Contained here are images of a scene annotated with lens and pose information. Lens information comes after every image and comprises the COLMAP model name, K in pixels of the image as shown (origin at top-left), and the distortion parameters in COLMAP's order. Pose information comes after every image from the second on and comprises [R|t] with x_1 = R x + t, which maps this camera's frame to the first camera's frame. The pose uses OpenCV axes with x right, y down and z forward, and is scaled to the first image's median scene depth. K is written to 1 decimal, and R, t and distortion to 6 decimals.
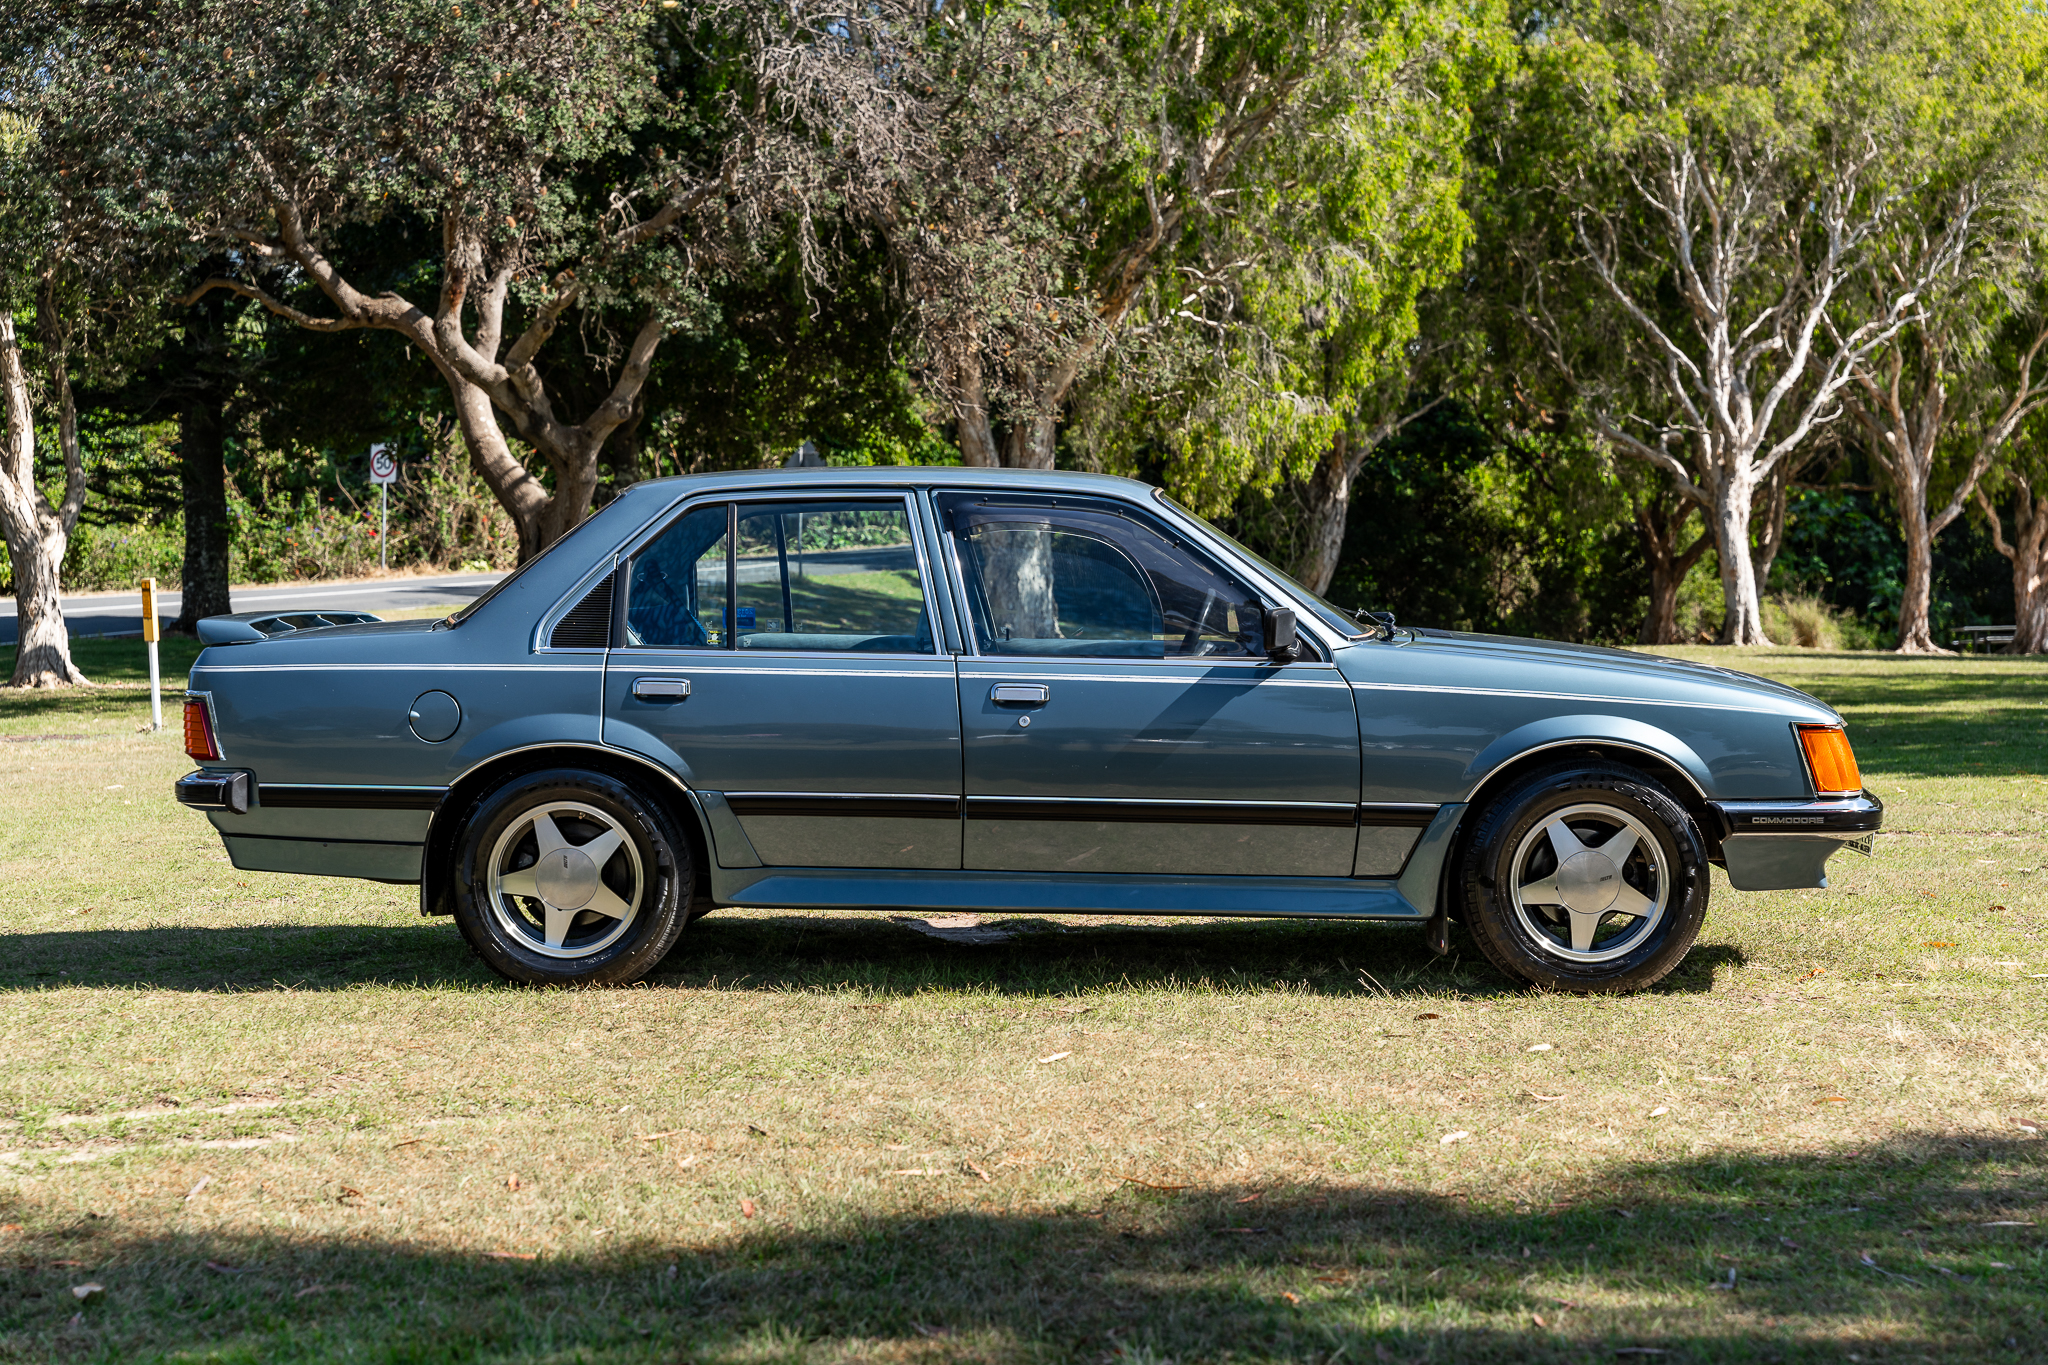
lens RADIAL K [[2914.4, 0, 1018.2], [0, 2914.4, 692.9], [0, 0, 1]] dist [0.032219, 0.000000]
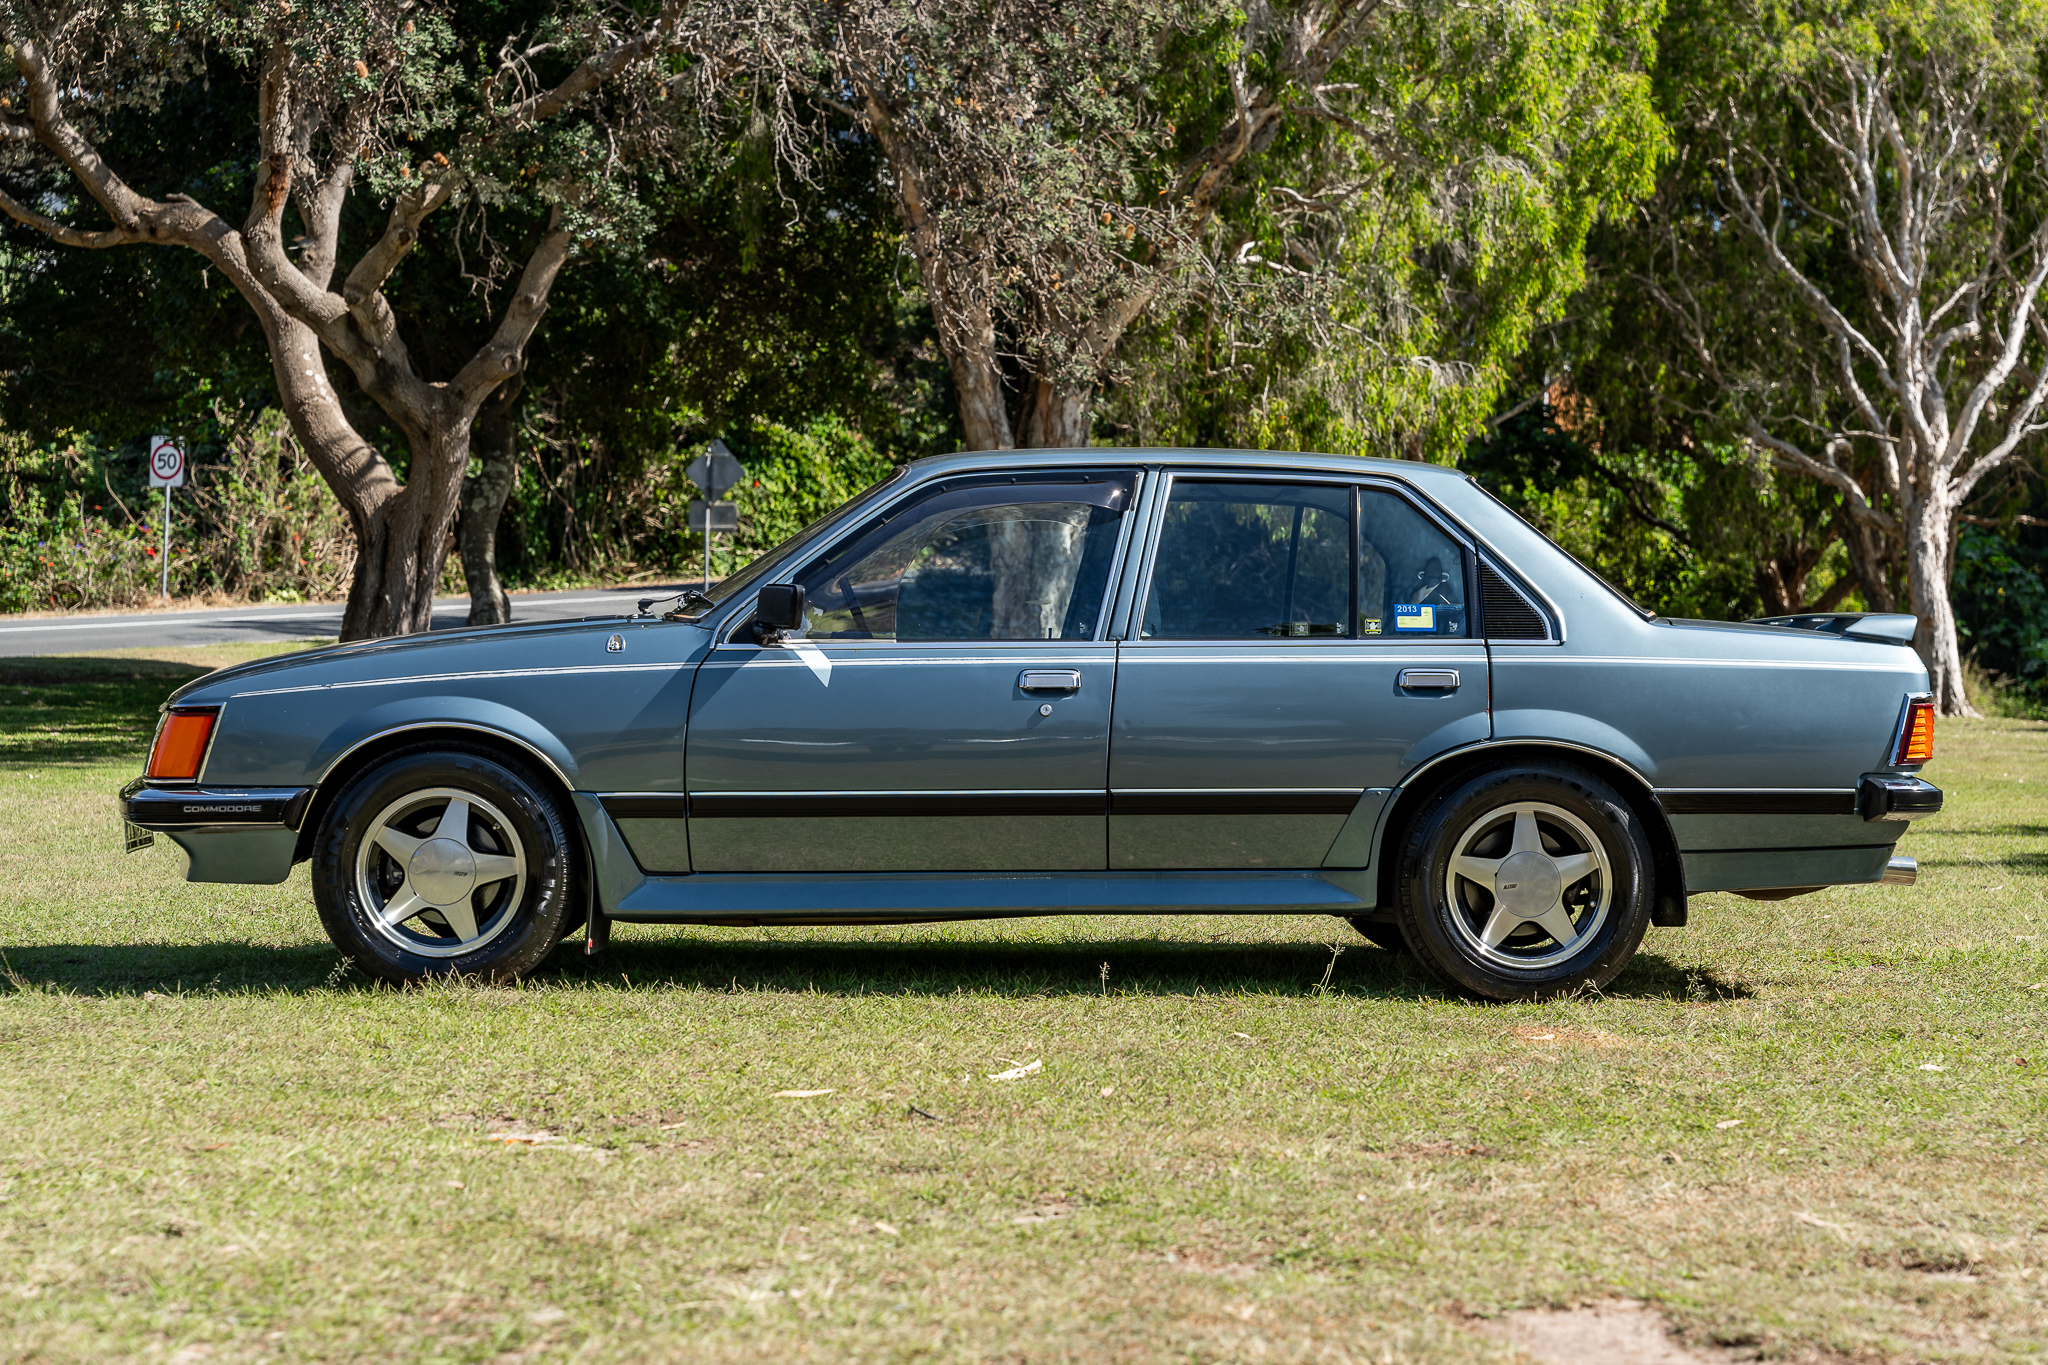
lens RADIAL K [[3426.7, 0, 1035.7], [0, 3426.7, 685.5], [0, 0, 1]] dist [0.063058, 0.000000]
pose [[0.999315, 0.013458, 0.034484, -0.031346], [-0.012613, 0.999617, -0.024614, 0.001370], [-0.034802, 0.024162, 0.999102, 0.143292]]
